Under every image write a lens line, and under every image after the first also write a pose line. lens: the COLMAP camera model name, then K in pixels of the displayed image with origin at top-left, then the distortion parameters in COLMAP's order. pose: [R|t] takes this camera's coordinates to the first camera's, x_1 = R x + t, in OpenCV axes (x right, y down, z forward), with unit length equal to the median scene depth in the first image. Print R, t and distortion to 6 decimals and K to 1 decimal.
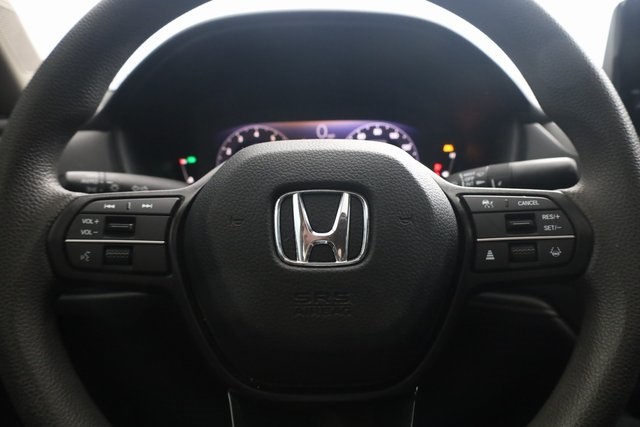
lens RADIAL K [[528.3, 0, 320.0], [0, 528.3, 213.5], [0, 0, 1]] dist [0.003244, 0.001238]
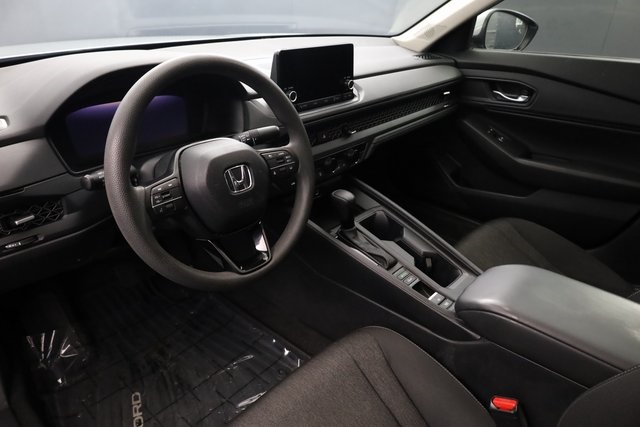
lens RADIAL K [[425.6, 0, 320.0], [0, 425.6, 213.5], [0, 0, 1]] dist [-0.030385, -0.000937]
pose [[0.672054, -0.298926, 0.677485, -1.305572], [0.068652, 0.936112, 0.344937, -0.558382], [-0.737312, -0.185305, 0.649640, -0.908055]]
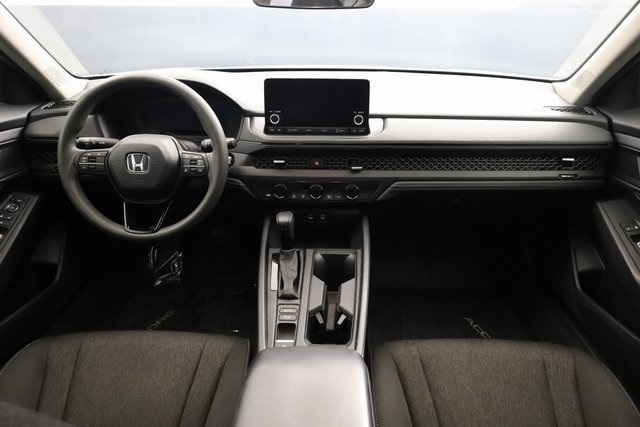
lens RADIAL K [[425.6, 0, 320.0], [0, 425.6, 213.5], [0, 0, 1]] dist [-0.030385, -0.000937]
pose [[0.999108, 0.037468, 0.019491, 1.288973], [-0.041355, 0.961595, 0.271338, -0.518323], [-0.008576, -0.271902, 0.962287, -2.183236]]
